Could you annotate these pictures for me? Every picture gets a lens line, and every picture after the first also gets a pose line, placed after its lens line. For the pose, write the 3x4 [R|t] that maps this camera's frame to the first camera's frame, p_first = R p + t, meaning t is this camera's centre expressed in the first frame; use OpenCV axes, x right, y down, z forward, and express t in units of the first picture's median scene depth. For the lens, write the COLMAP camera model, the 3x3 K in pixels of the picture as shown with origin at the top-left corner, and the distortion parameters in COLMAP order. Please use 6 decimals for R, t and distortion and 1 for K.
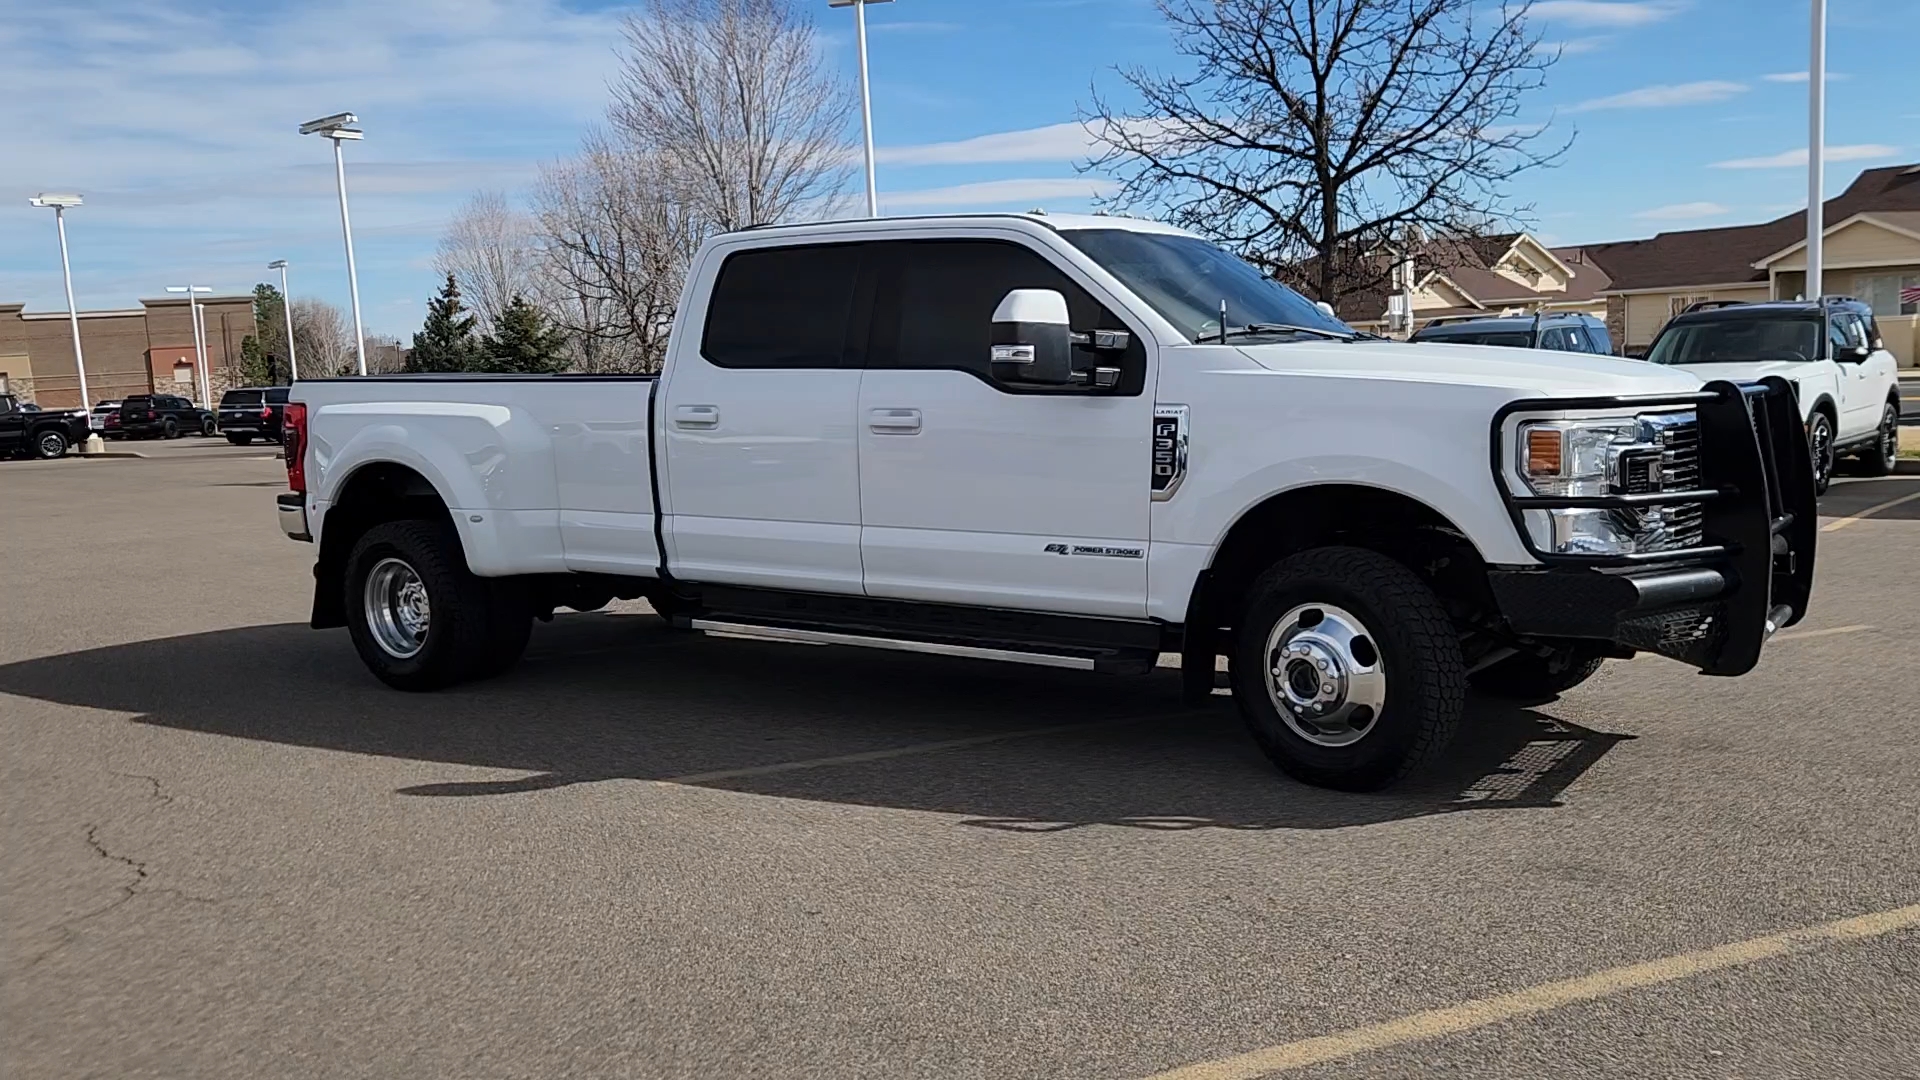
lens RADIAL K [[1626.5, 0, 950.5], [0, 1626.5, 539.0], [0, 0, 1]] dist [0.037104, -0.027577]
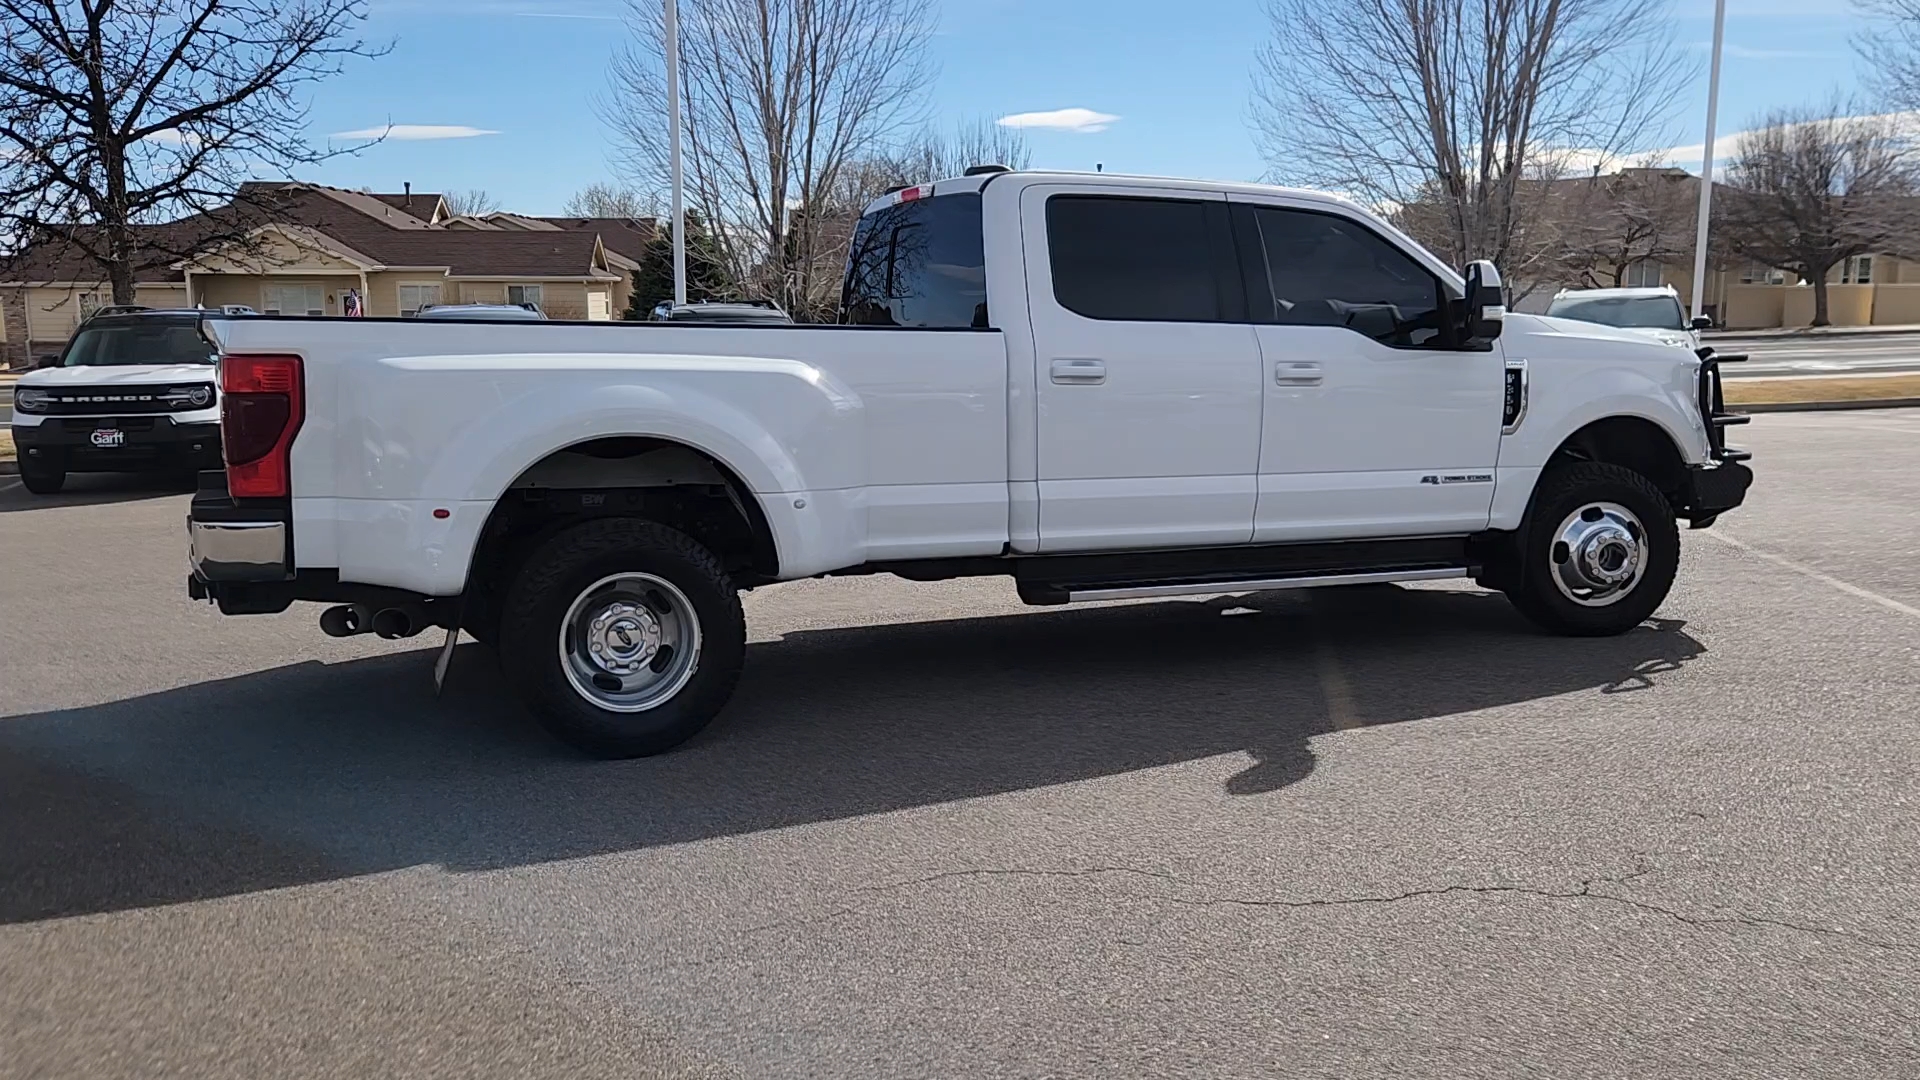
lens RADIAL K [[1626.5, 0, 947.4], [0, 1626.5, 544.9], [0, 0, 1]] dist [0.037104, -0.027577]
pose [[0.534100, -0.078912, 0.841730, -1.125594], [0.078774, 0.995948, 0.043386, -0.026234], [-0.841743, 0.043134, 0.538152, 0.654176]]
